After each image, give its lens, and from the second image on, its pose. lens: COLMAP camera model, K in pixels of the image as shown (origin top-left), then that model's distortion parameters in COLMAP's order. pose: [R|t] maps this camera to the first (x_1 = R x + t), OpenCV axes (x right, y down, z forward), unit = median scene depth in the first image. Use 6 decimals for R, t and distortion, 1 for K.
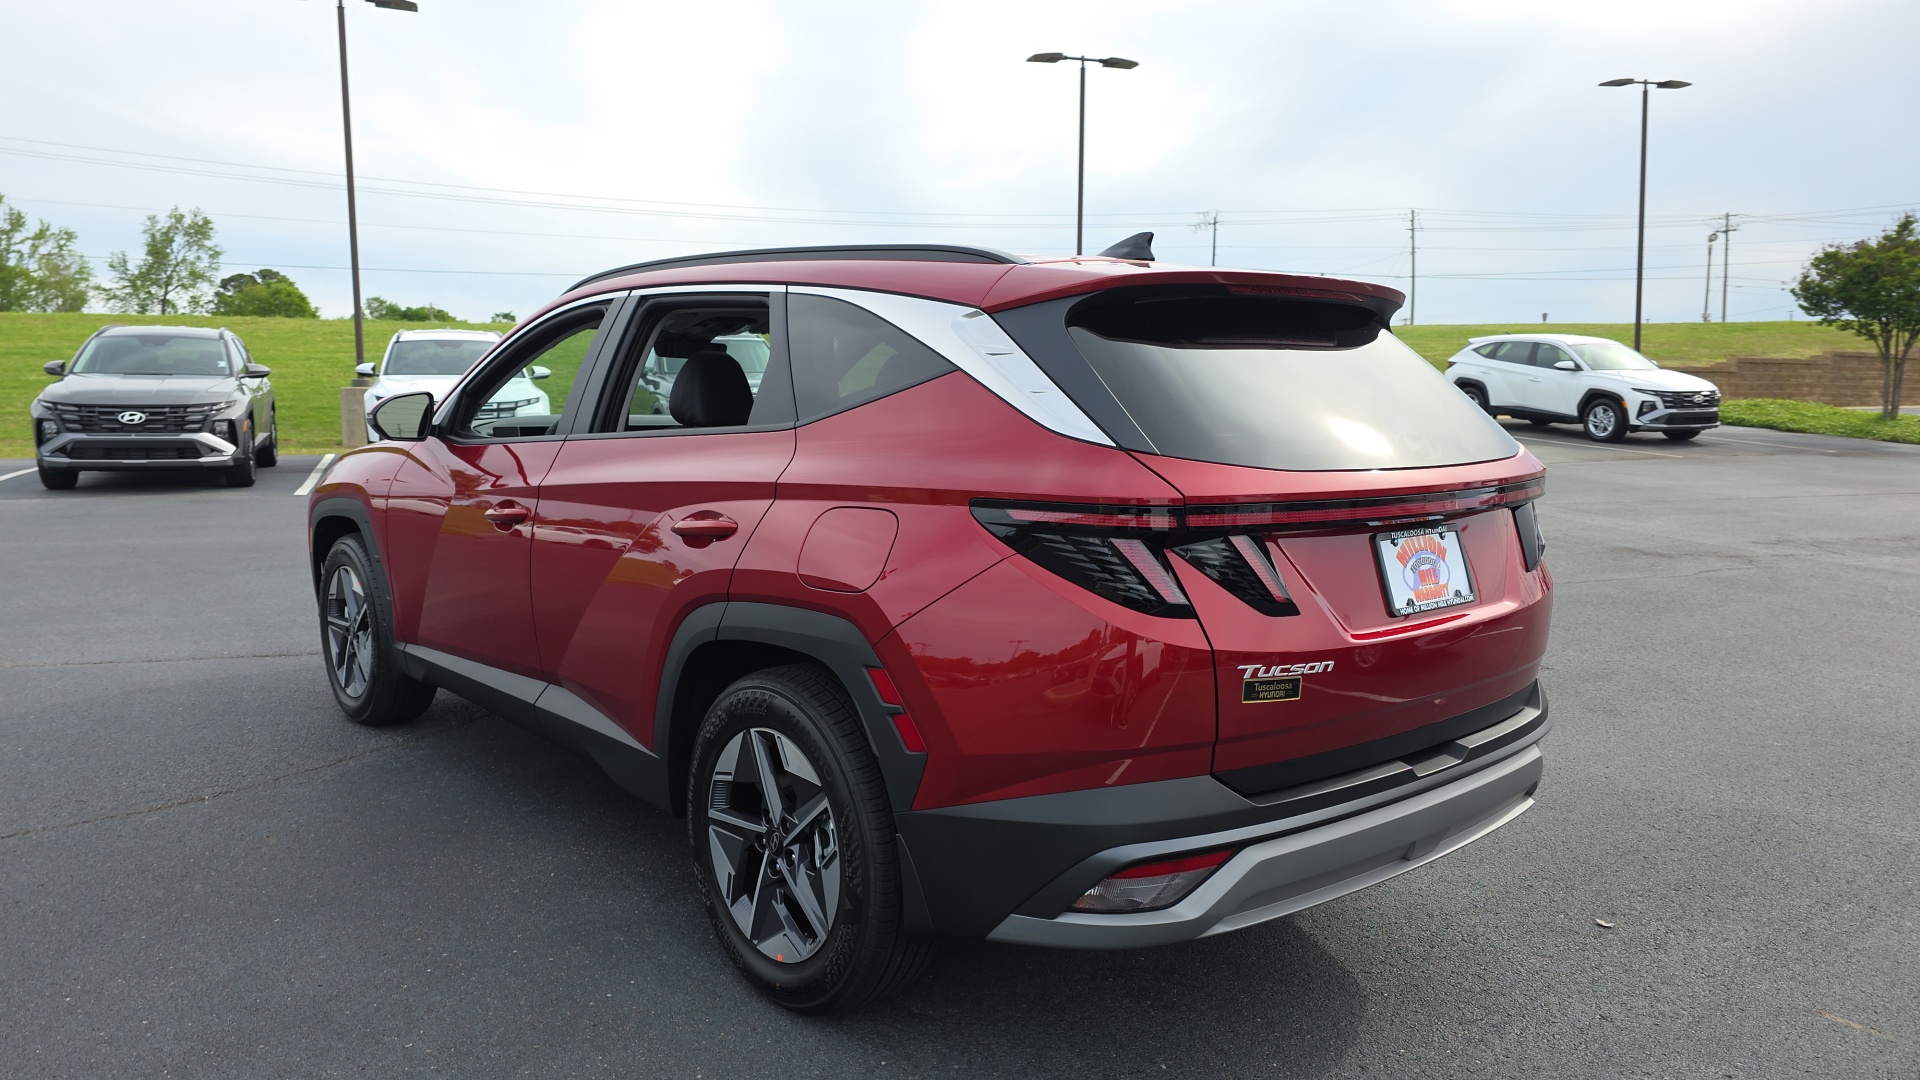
lens RADIAL K [[1339.2, 0, 960.0], [0, 1339.2, 540.0], [0, 0, 1]] dist [0.086136, -0.077251]
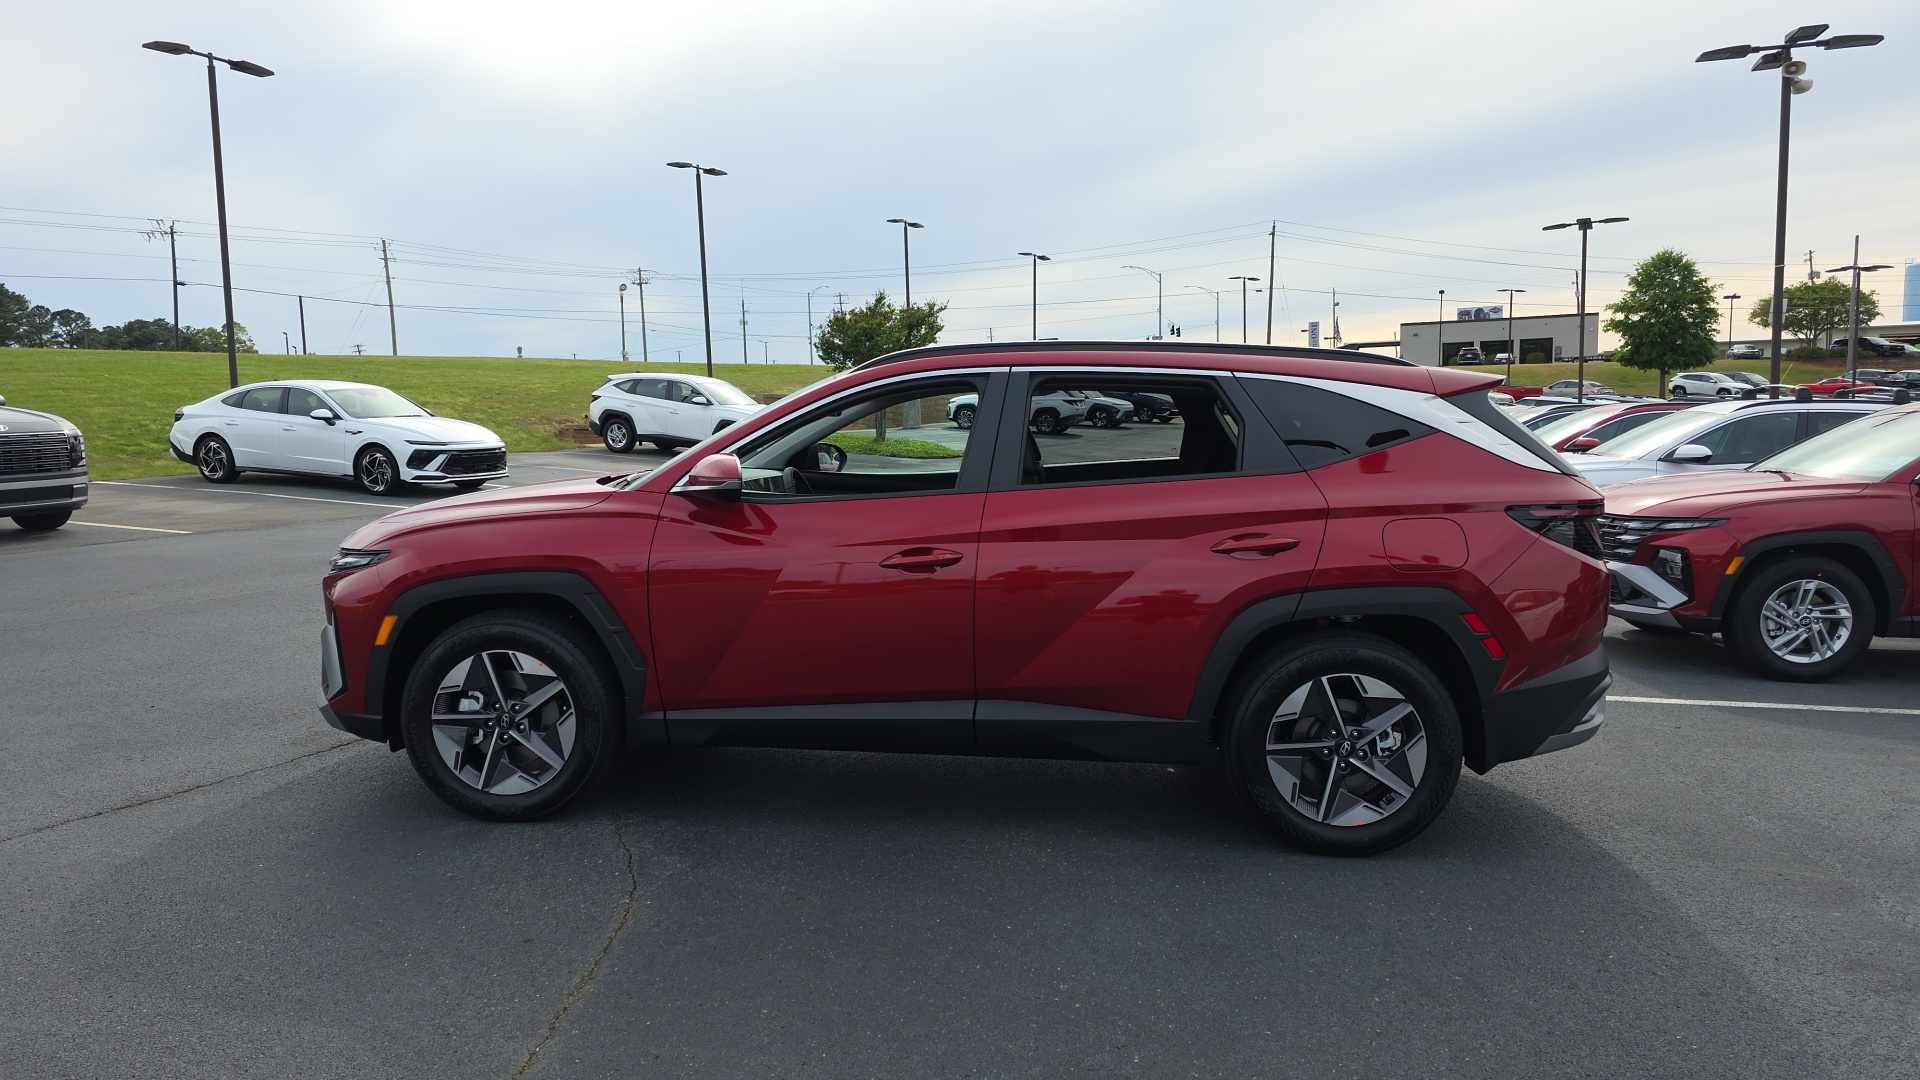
lens RADIAL K [[1315.1, 0, 955.9], [0, 1315.1, 531.7], [0, 0, 1]] dist [0.082102, -0.081263]
pose [[0.676657, -0.074222, 0.732548, -0.260972], [0.089887, 0.995792, 0.017865, -0.014079], [-0.730791, 0.053758, 0.680481, 0.052823]]
